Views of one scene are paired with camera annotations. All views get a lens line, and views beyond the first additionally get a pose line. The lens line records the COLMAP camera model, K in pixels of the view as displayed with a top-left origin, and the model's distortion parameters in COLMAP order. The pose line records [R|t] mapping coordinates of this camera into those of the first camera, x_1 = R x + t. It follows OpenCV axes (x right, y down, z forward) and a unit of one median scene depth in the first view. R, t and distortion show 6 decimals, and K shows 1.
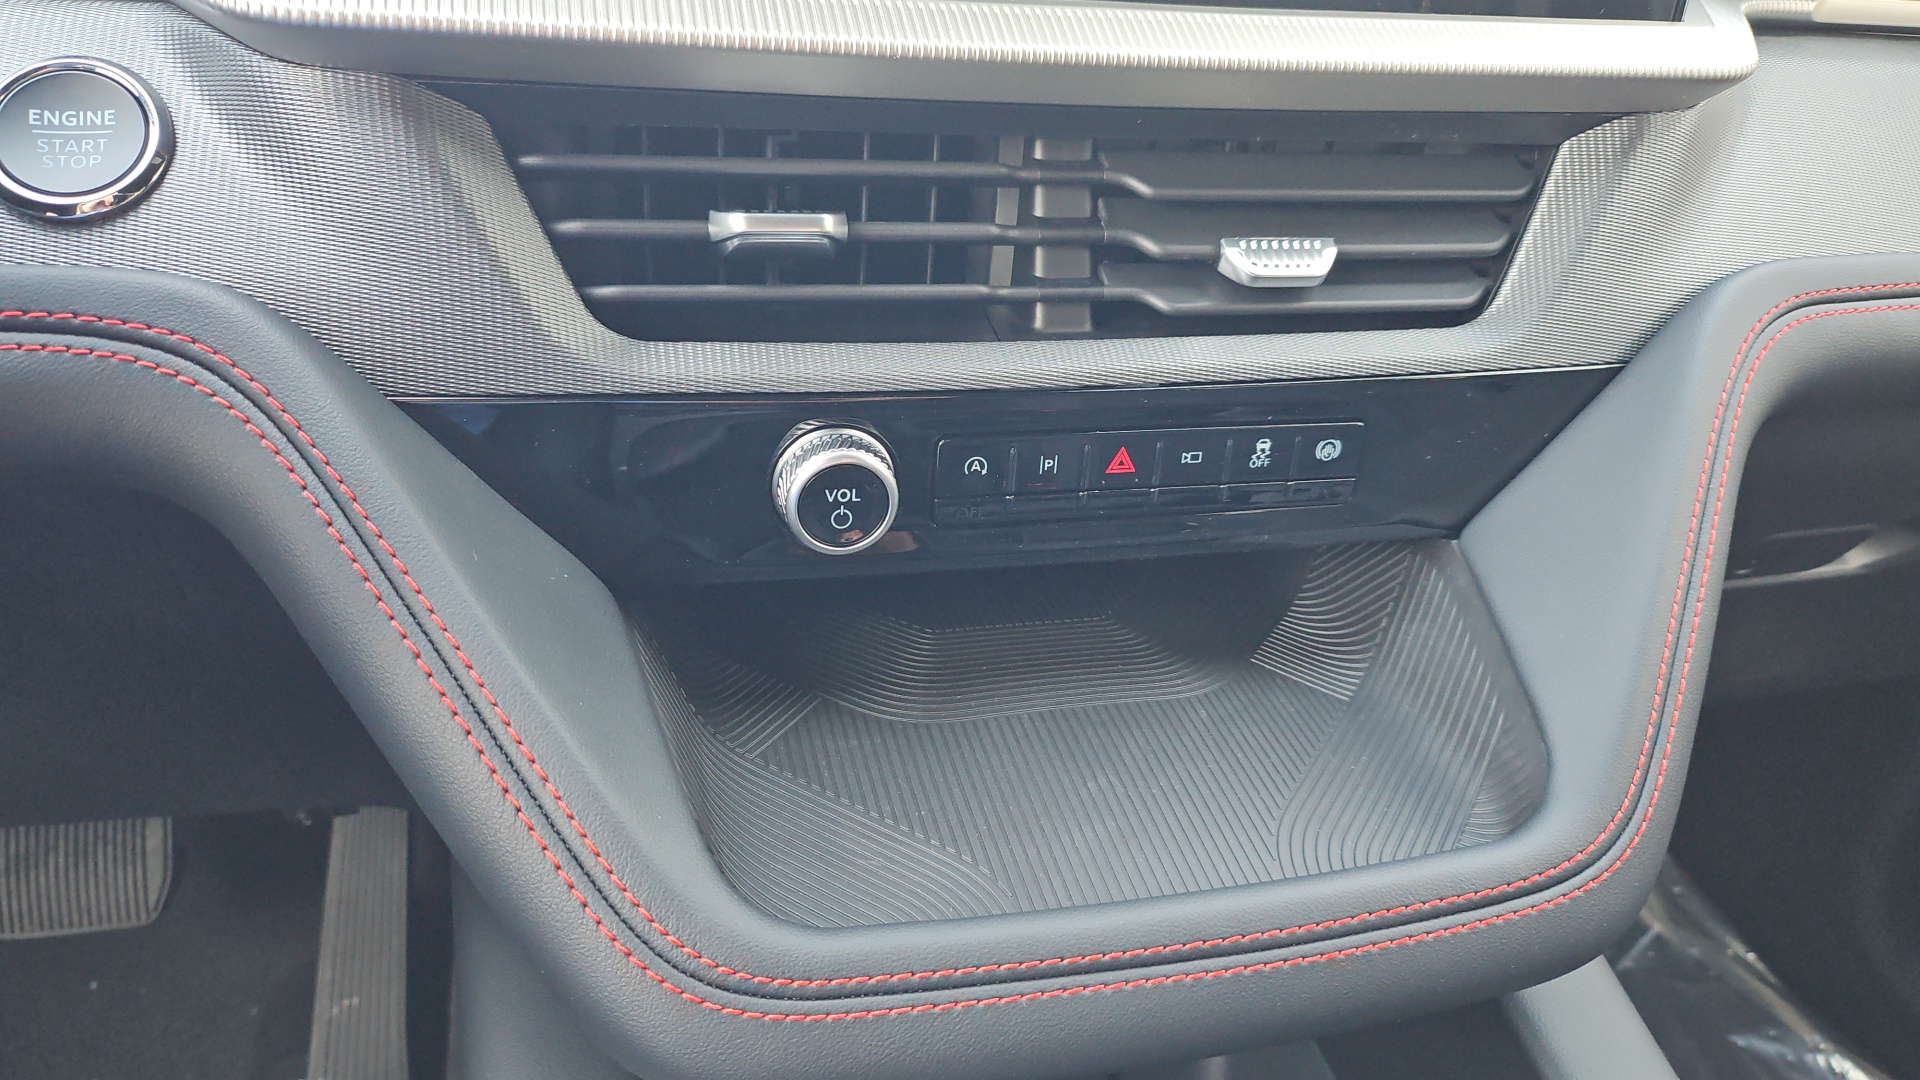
lens RADIAL K [[1343.9, 0, 966.0], [0, 1343.9, 552.2], [0, 0, 1]] dist [0.087438, -0.064920]
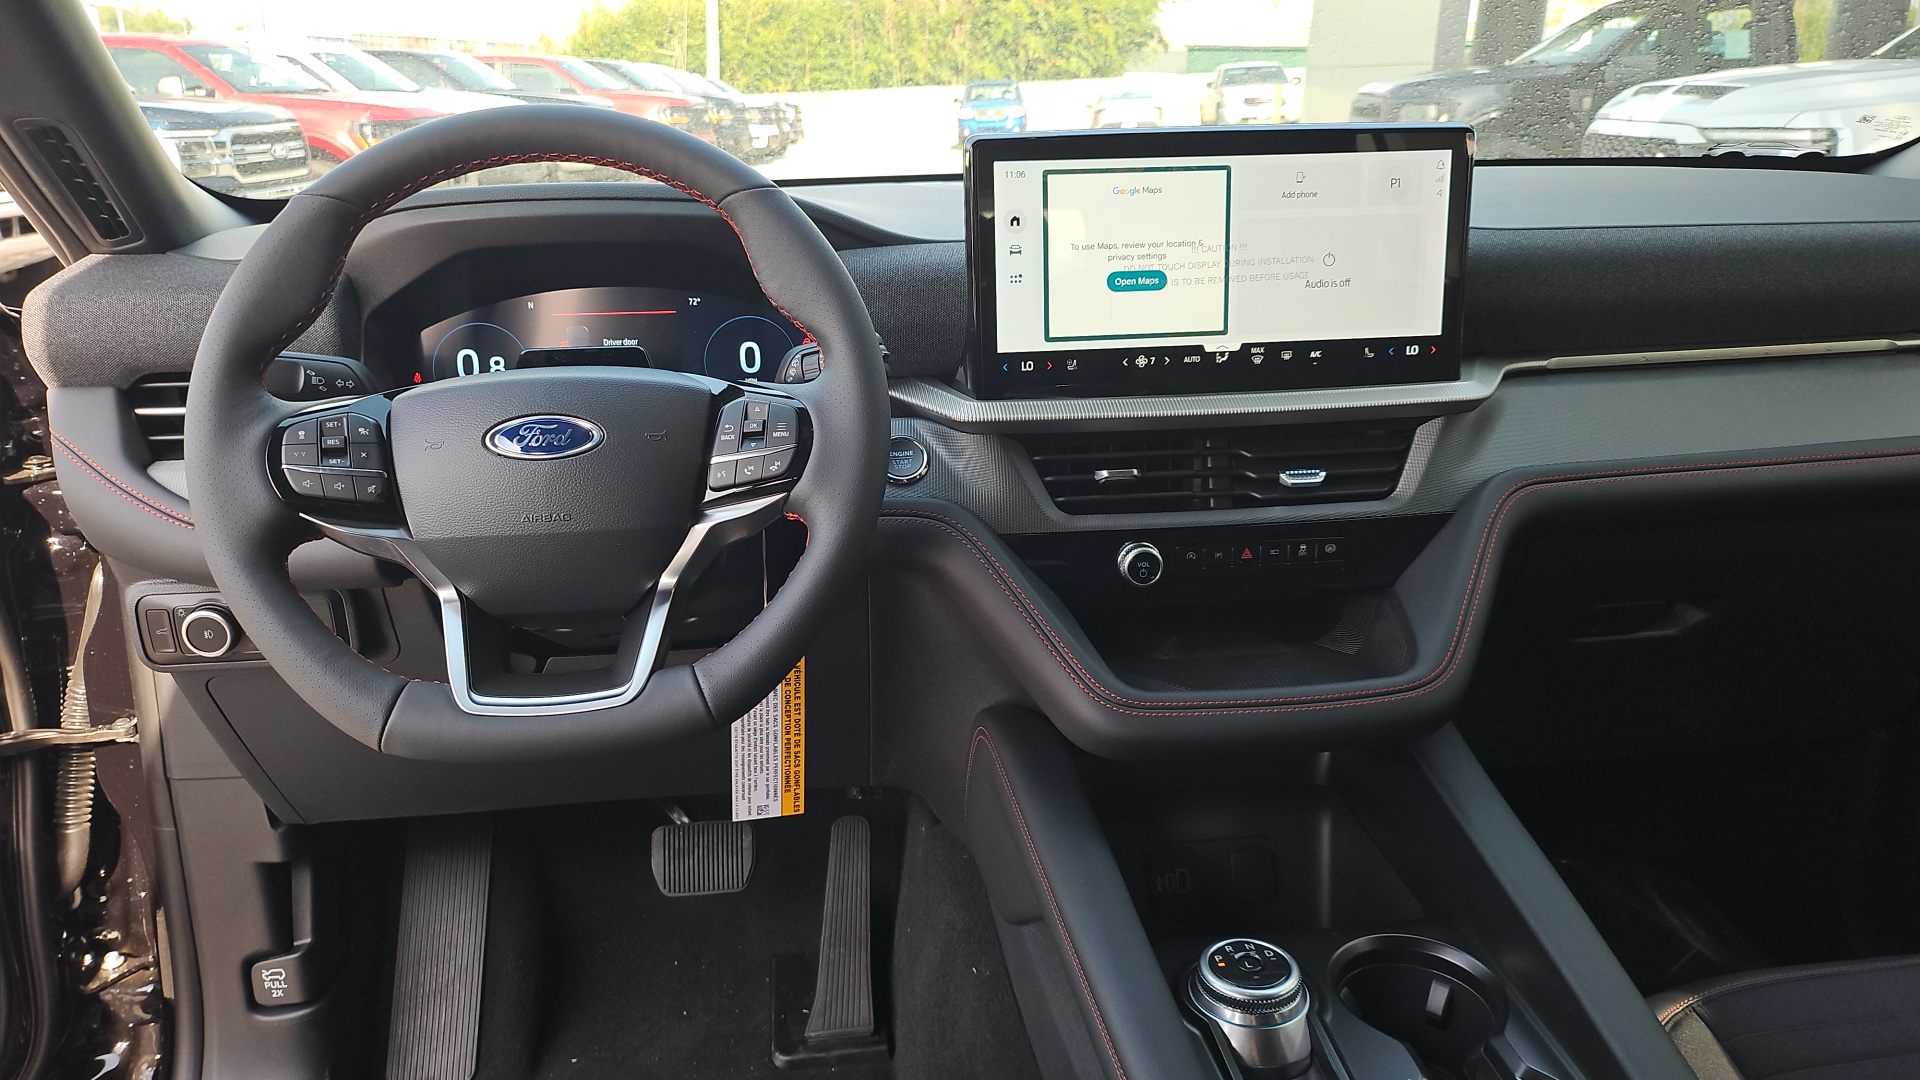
lens RADIAL K [[1343.9, 0, 966.0], [0, 1343.9, 552.2], [0, 0, 1]] dist [0.087438, -0.064920]
pose [[0.988816, -0.048809, -0.140925, -0.057996], [0.019307, 0.978873, -0.203556, 0.474388], [0.147883, 0.198559, 0.968868, -1.706592]]
